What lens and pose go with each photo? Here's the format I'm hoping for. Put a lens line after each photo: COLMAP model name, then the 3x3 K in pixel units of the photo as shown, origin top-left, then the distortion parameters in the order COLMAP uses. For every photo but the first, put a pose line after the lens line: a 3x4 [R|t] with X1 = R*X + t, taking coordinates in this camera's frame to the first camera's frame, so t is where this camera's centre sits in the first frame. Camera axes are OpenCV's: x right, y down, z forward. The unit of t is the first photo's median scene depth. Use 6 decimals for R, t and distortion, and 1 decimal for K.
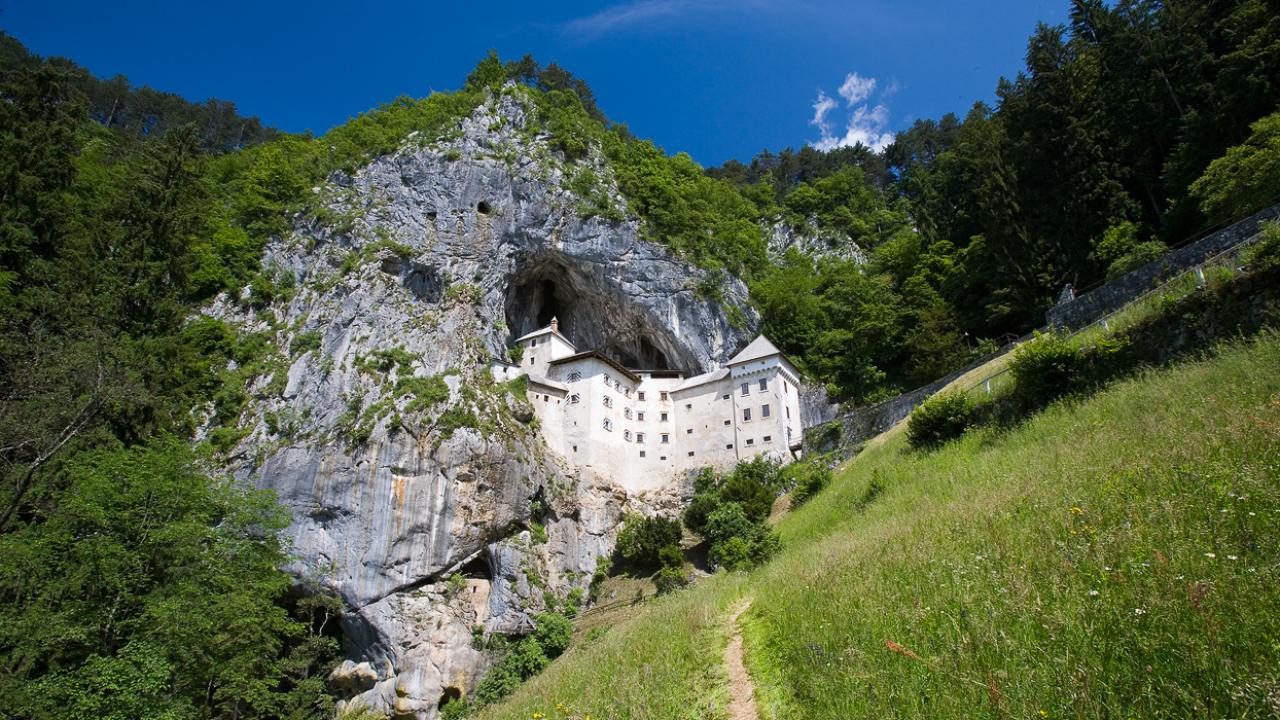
lens RADIAL K [[609.0, 0, 634.2], [0, 609.0, 391.9], [0, 0, 1]] dist [-0.069734, -0.000005]
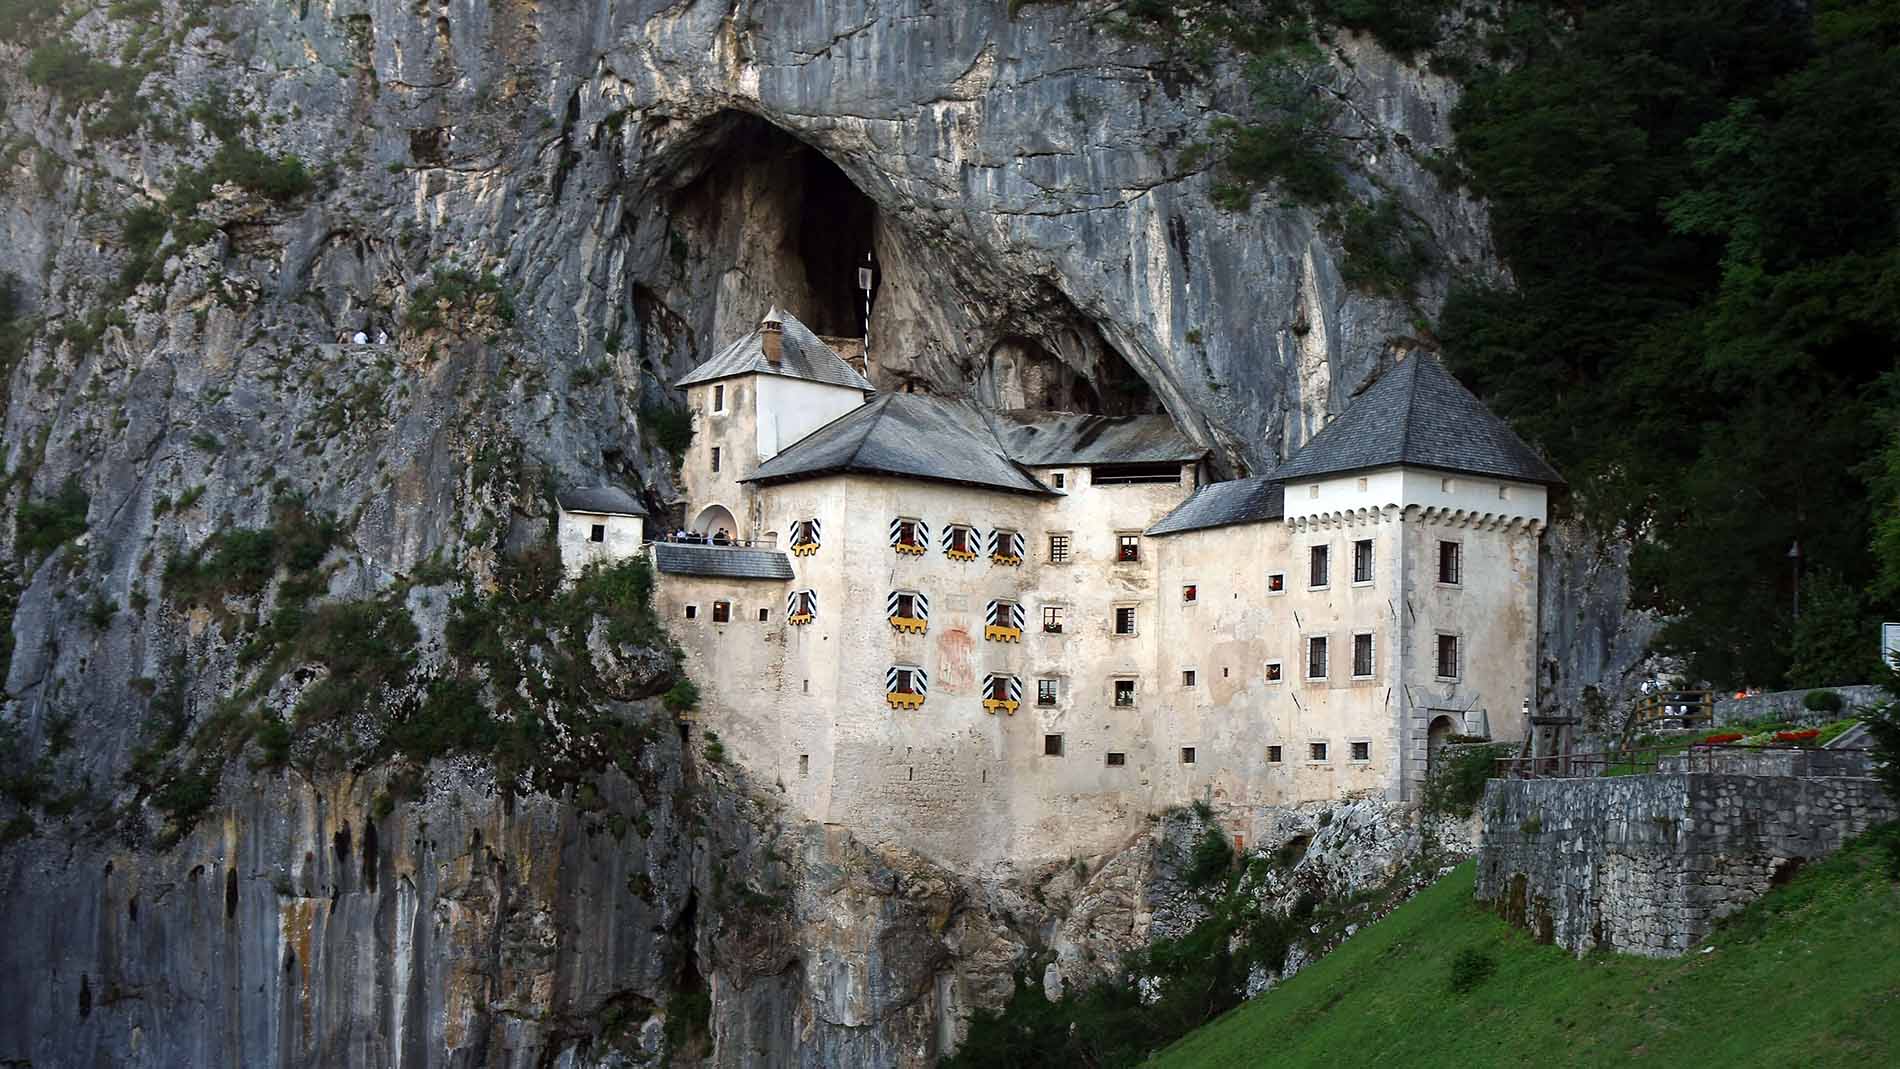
lens RADIAL K [[2664.6, 0, 944.3], [0, 2664.6, 591.1], [0, 0, 1]] dist [0.095674, 0.010878]
pose [[0.919358, -0.005058, -0.393390, 0.547974], [0.114024, 0.960425, 0.254129, -0.360763], [0.376536, -0.278491, 0.883552, -0.244782]]
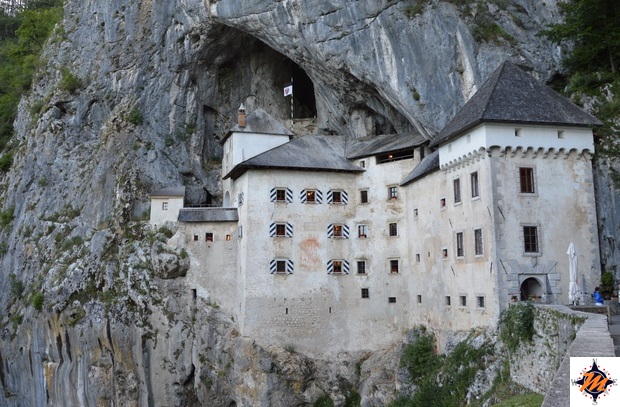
lens RADIAL K [[624.8, 0, 258.1], [0, 624.8, 158.4], [0, 0, 1]] dist [-0.127432, 0.030252]
pose [[0.662859, -0.141346, -0.735282, 0.472777], [0.269148, 0.961361, 0.057831, -0.110597], [0.698697, -0.236233, 0.675290, 0.554788]]
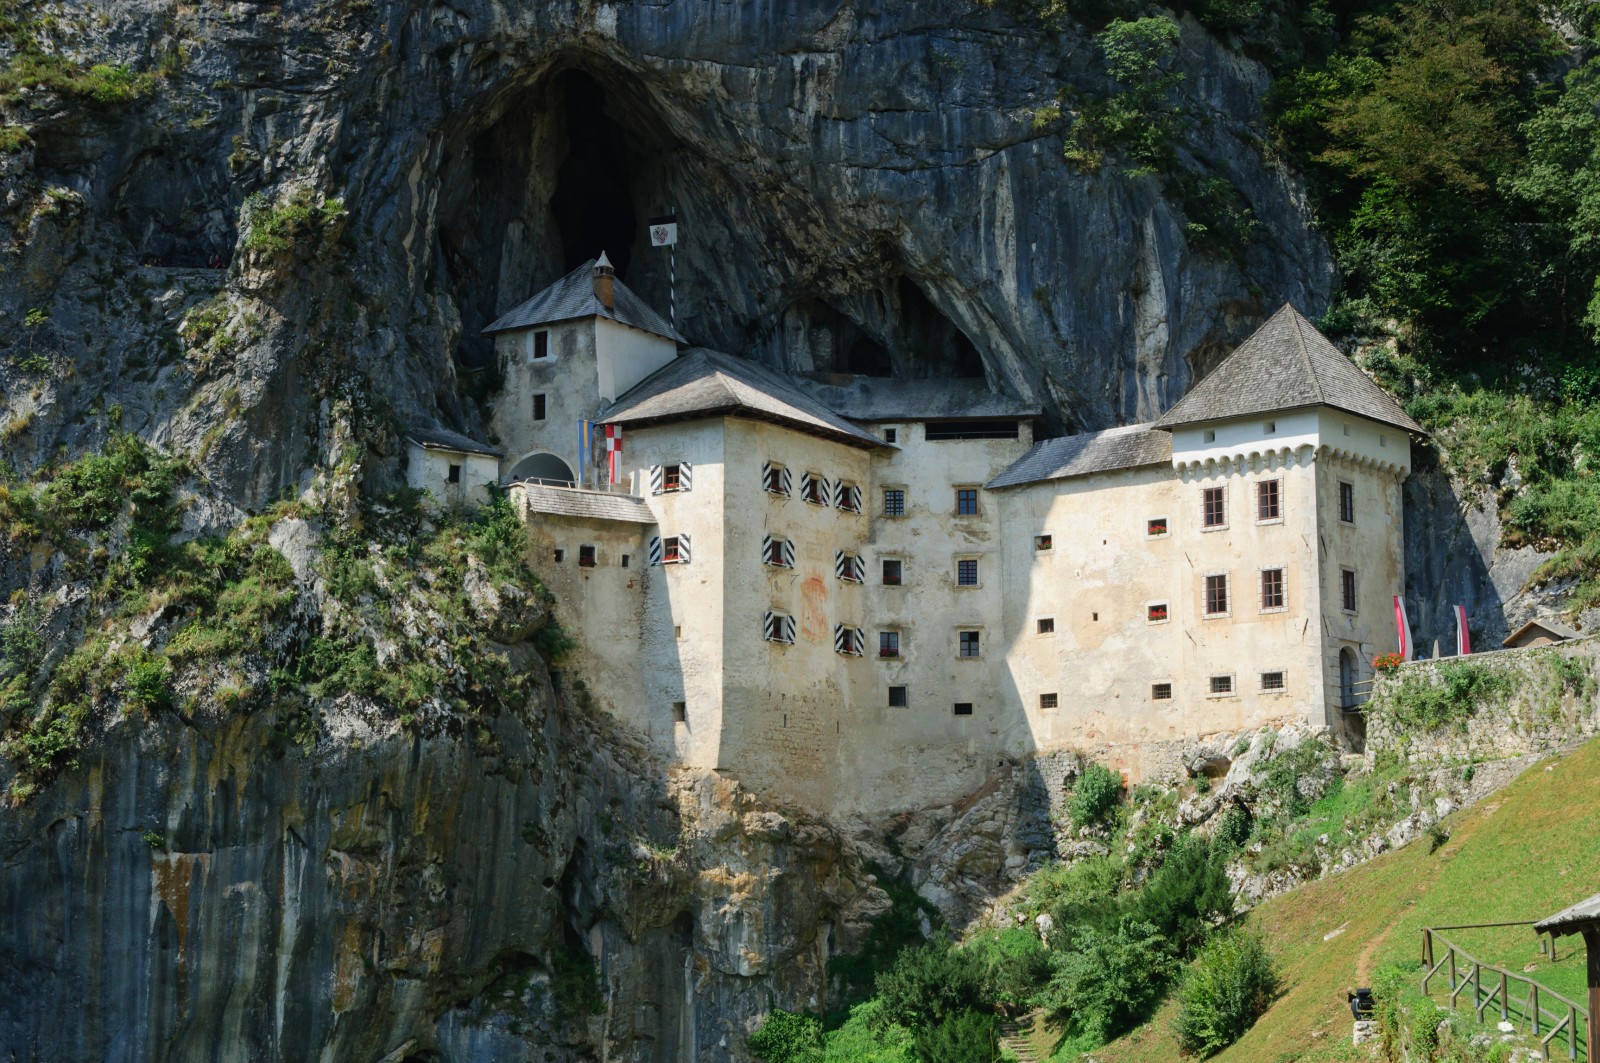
lens RADIAL K [[2855.9, 0, 800.0], [0, 2855.9, 531.5], [0, 0, 1]] dist [0.164706, -0.084467]
pose [[0.995153, -0.014132, -0.097314, 0.117675], [0.034746, 0.976316, 0.213543, -0.325372], [0.091991, -0.215890, 0.972075, -0.468001]]
